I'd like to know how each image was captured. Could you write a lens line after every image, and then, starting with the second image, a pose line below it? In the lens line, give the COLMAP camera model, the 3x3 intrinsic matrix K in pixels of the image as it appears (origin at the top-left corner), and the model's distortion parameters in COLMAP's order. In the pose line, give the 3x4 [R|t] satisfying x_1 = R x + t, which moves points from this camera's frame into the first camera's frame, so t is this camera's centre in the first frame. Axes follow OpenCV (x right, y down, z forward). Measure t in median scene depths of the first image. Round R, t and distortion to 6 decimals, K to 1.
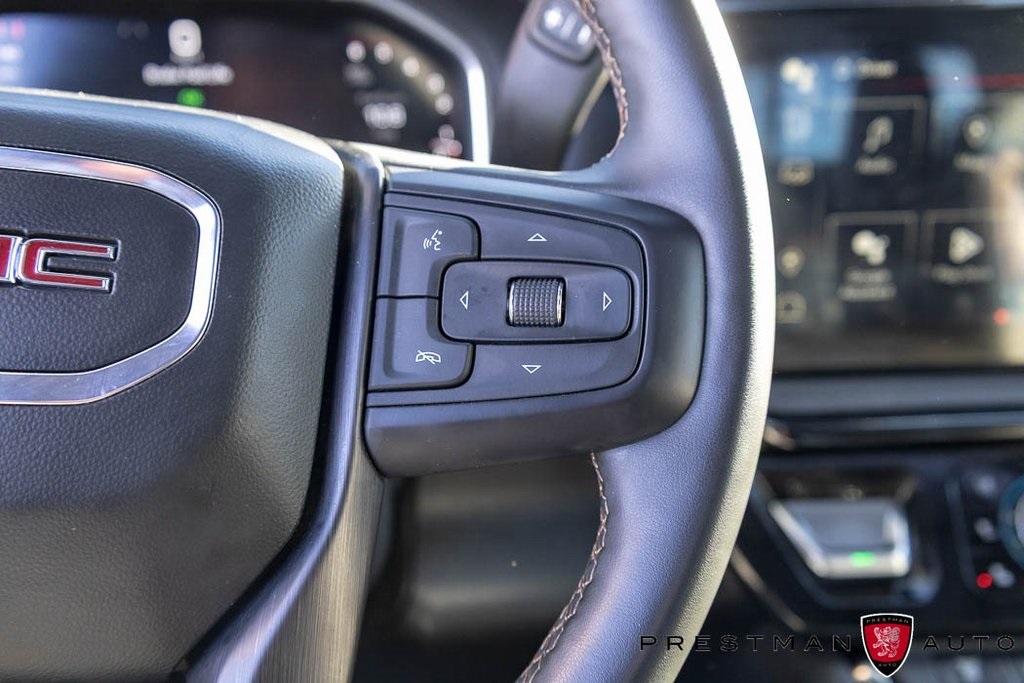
lens RADIAL K [[914.7, 0, 512.0], [0, 914.7, 341.5], [0, 0, 1]] dist [0.016349, 0.010007]
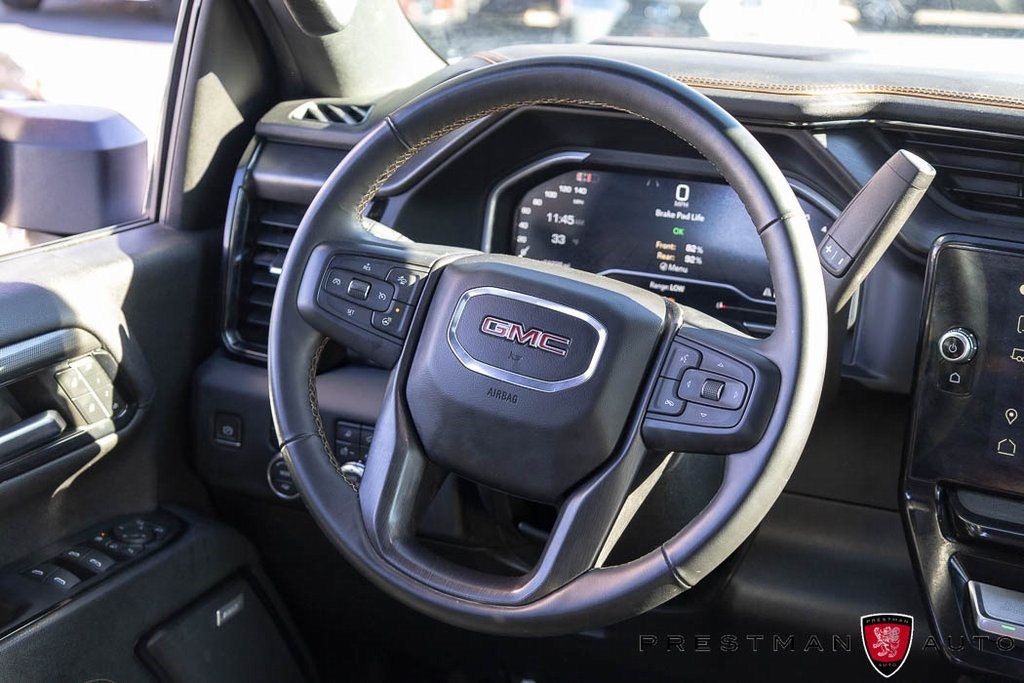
lens RADIAL K [[1808.6, 0, 512.0], [0, 1808.6, 341.5], [0, 0, 1]] dist [0.429163, -2.924805]
pose [[0.836213, 0.181811, -0.517390, 2.090895], [-0.214787, 0.976653, -0.003947, -0.034782], [0.504592, 0.114429, 0.855741, -3.504483]]
